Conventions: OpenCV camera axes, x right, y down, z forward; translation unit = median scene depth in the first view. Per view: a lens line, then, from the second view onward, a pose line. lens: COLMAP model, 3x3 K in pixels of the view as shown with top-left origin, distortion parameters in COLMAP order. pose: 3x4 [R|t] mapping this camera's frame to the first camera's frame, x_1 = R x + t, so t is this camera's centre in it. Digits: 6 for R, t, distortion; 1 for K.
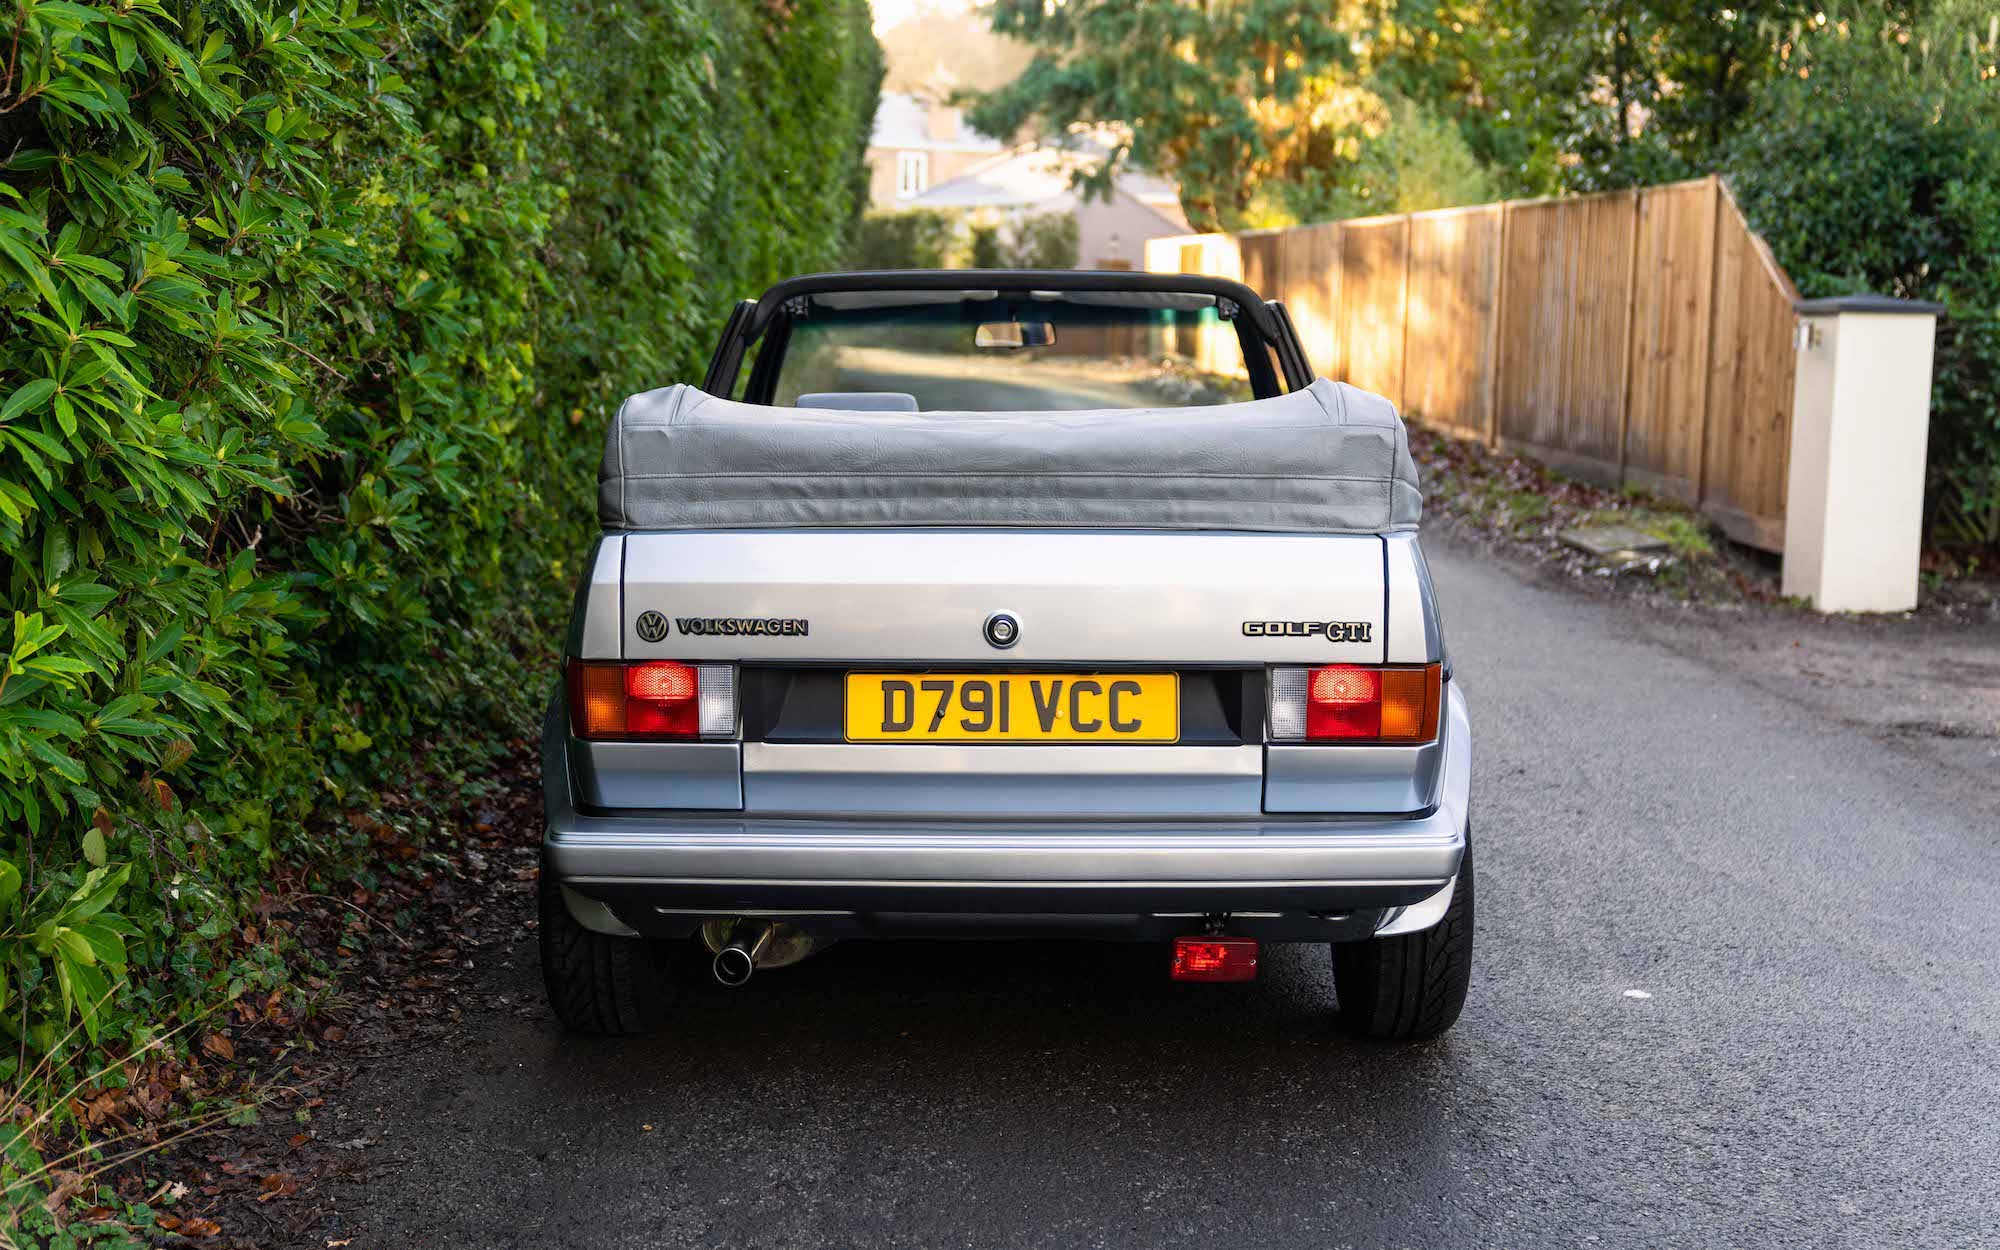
lens RADIAL K [[2277.5, 0, 1000.0], [0, 2277.5, 625.0], [0, 0, 1]] dist [-0.032649, -0.024197]
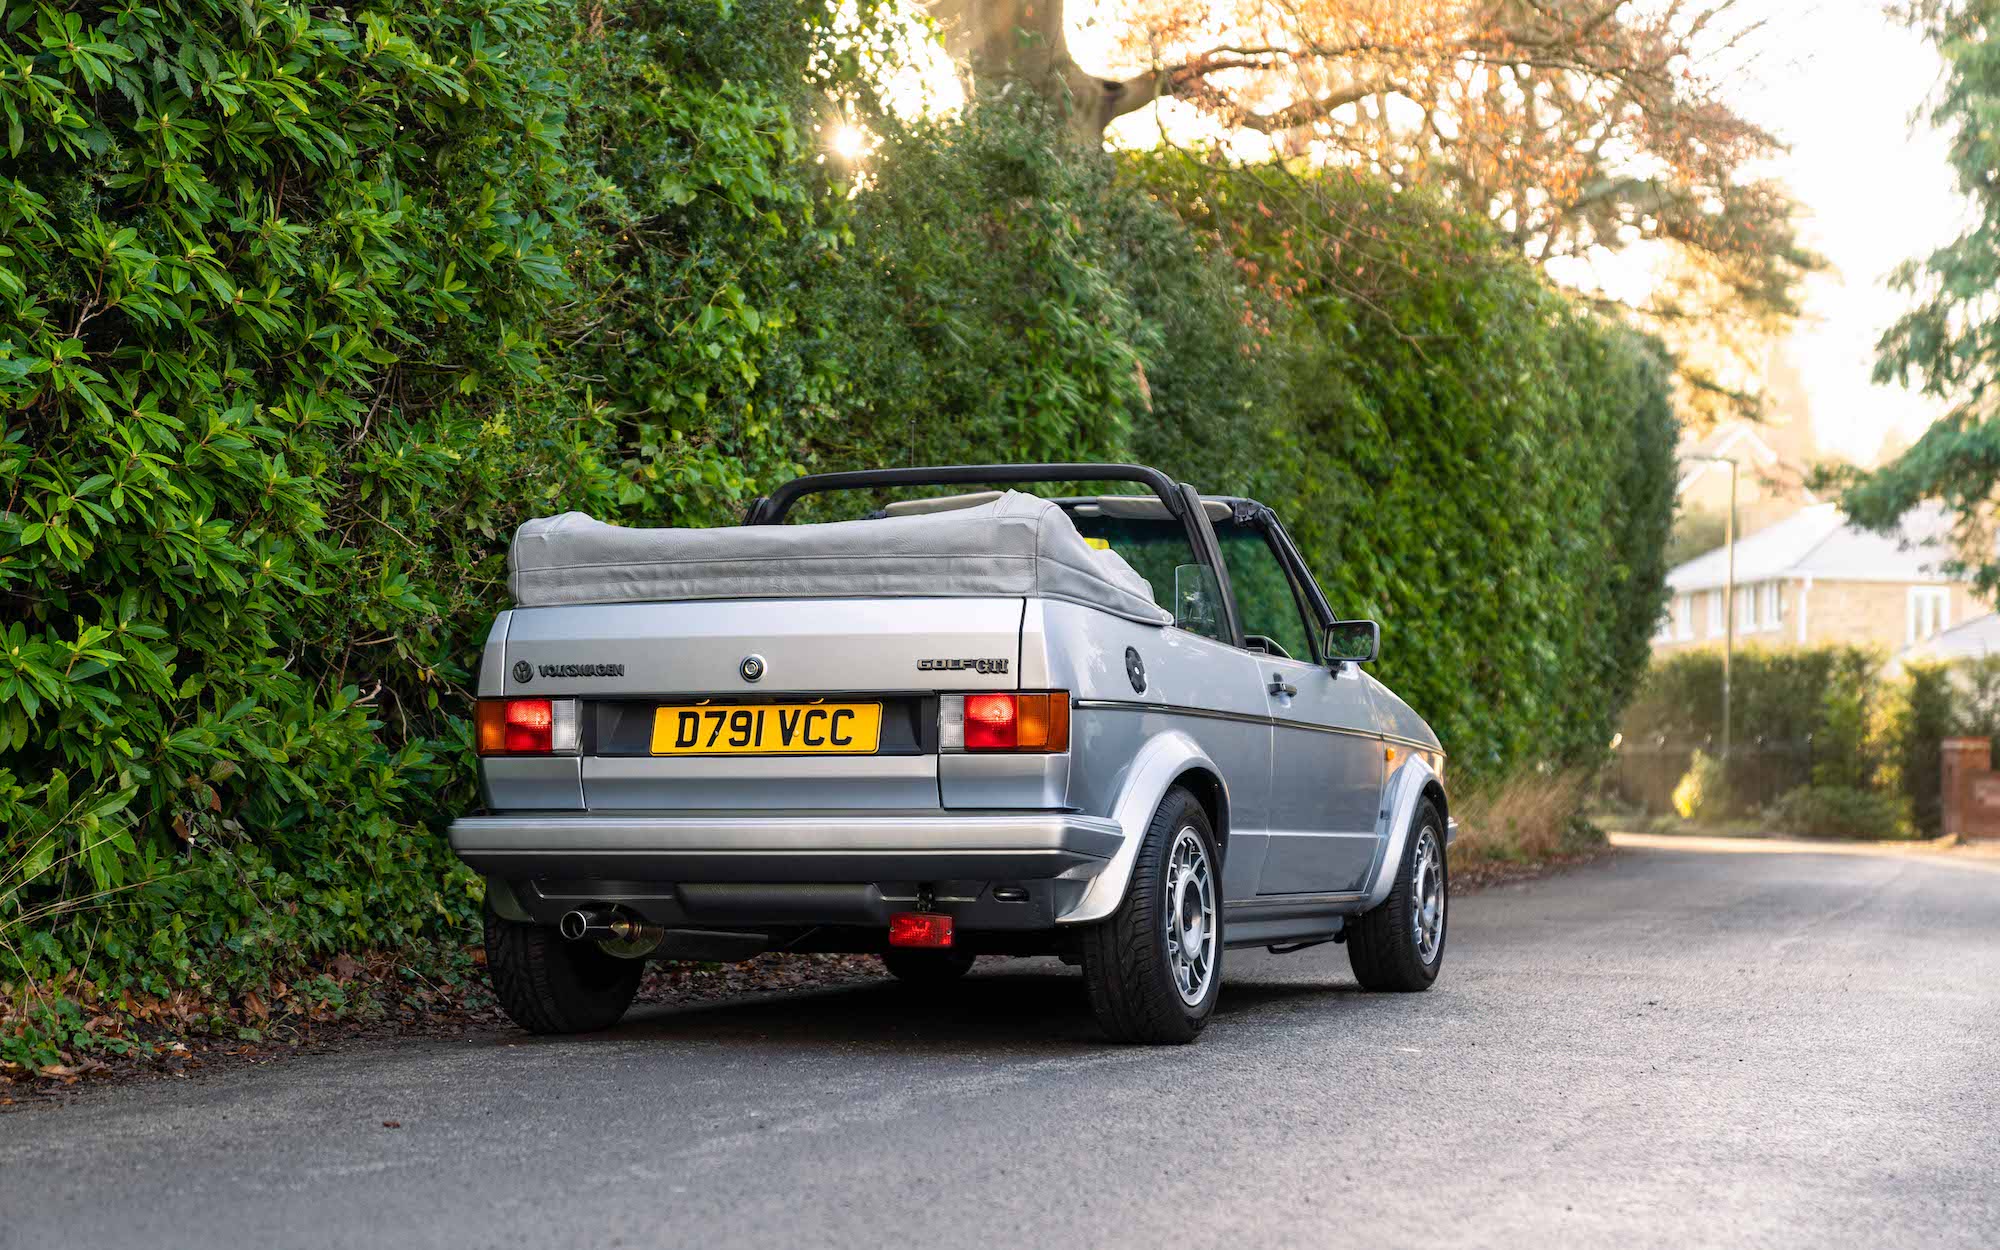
lens RADIAL K [[3405.7, 0, 1000.0], [0, 3405.7, 625.0], [0, 0, 1]] dist [-0.015478, 0.011796]
pose [[0.948843, -0.021770, -0.314998, 0.780870], [-0.041338, 0.980469, -0.192281, 0.360777], [0.313031, 0.195466, 0.929411, -0.857834]]
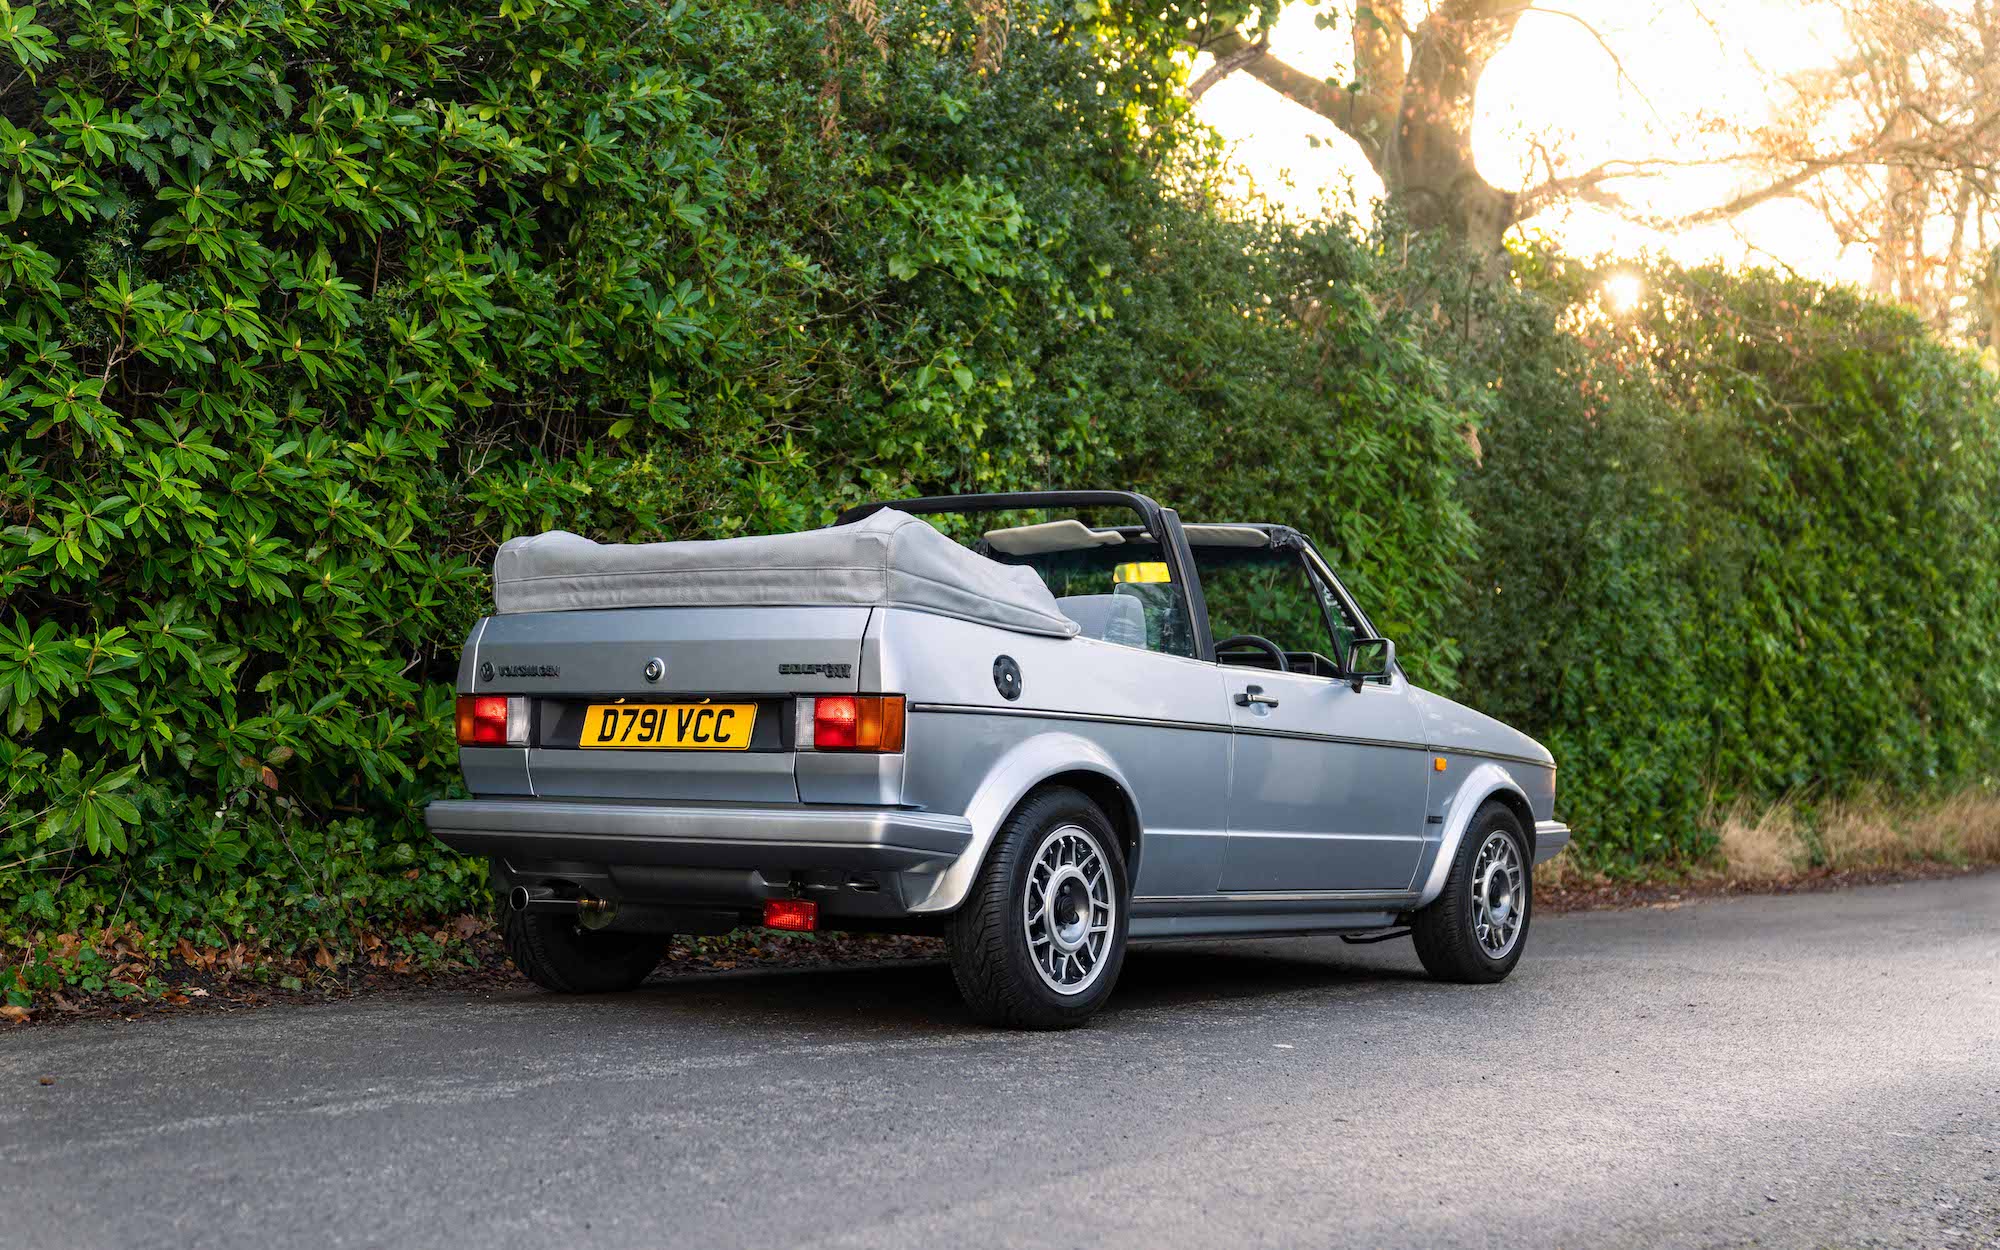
lens RADIAL K [[2588.8, 0, 1003.7], [0, 2588.8, 658.0], [0, 0, 1]] dist [0.004794, -0.006046]
pose [[0.833739, -0.011598, -0.552037, 1.126921], [-0.101020, 0.979701, -0.173152, 0.263946], [0.542839, 0.200130, 0.815643, -0.271044]]
